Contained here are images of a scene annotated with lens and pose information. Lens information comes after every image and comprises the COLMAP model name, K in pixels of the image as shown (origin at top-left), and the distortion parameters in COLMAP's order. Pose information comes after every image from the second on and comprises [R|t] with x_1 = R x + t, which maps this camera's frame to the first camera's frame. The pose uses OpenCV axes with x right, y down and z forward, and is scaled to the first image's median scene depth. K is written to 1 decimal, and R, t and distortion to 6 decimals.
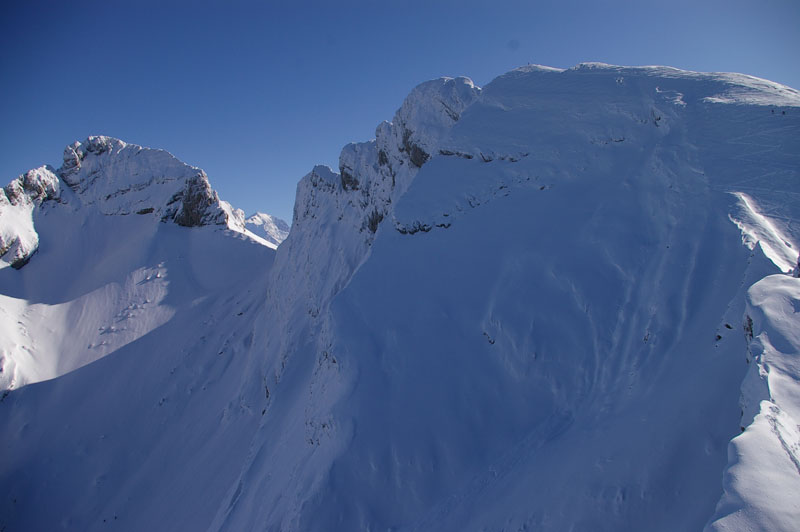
lens RADIAL K [[613.2, 0, 398.2], [0, 613.2, 262.8], [0, 0, 1]] dist [-0.014192, 0.000515]
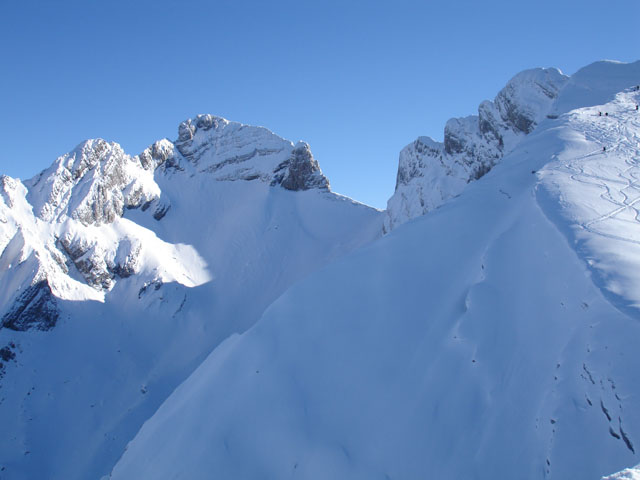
lens RADIAL K [[745.0, 0, 320.5], [0, 745.0, 241.5], [0, 0, 1]] dist [0.025909, 0.000000]
pose [[0.992306, 0.028663, -0.120444, -0.120171], [-0.035007, 0.998090, -0.050893, 0.113408], [0.118755, 0.054717, 0.991415, -0.417043]]
